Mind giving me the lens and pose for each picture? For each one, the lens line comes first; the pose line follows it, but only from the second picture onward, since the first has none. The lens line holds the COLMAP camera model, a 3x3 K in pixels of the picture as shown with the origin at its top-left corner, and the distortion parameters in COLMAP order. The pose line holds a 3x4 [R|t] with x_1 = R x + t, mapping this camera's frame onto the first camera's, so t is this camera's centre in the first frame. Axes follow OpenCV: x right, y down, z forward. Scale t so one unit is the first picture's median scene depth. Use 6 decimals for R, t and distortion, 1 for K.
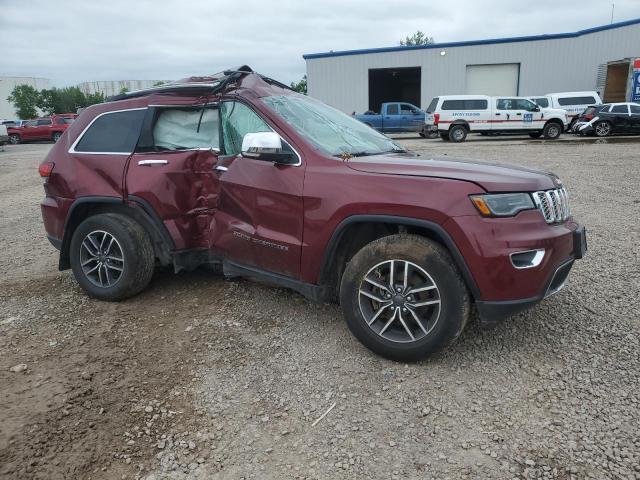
lens RADIAL K [[506.5, 0, 320.0], [0, 506.5, 240.0], [0, 0, 1]] dist [0.008394, 0.007587]
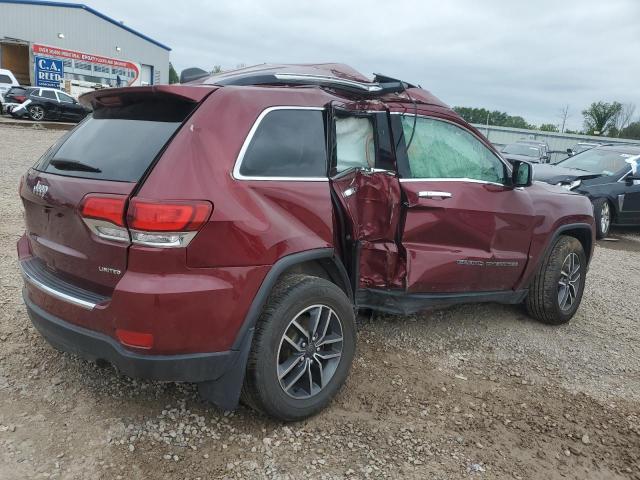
lens RADIAL K [[506.5, 0, 320.0], [0, 506.5, 240.0], [0, 0, 1]] dist [0.008394, 0.007587]
pose [[0.396732, -0.149796, 0.905630, -0.152488], [0.113396, 0.987036, 0.113586, -0.025903], [-0.910904, 0.057632, 0.408575, 0.116311]]
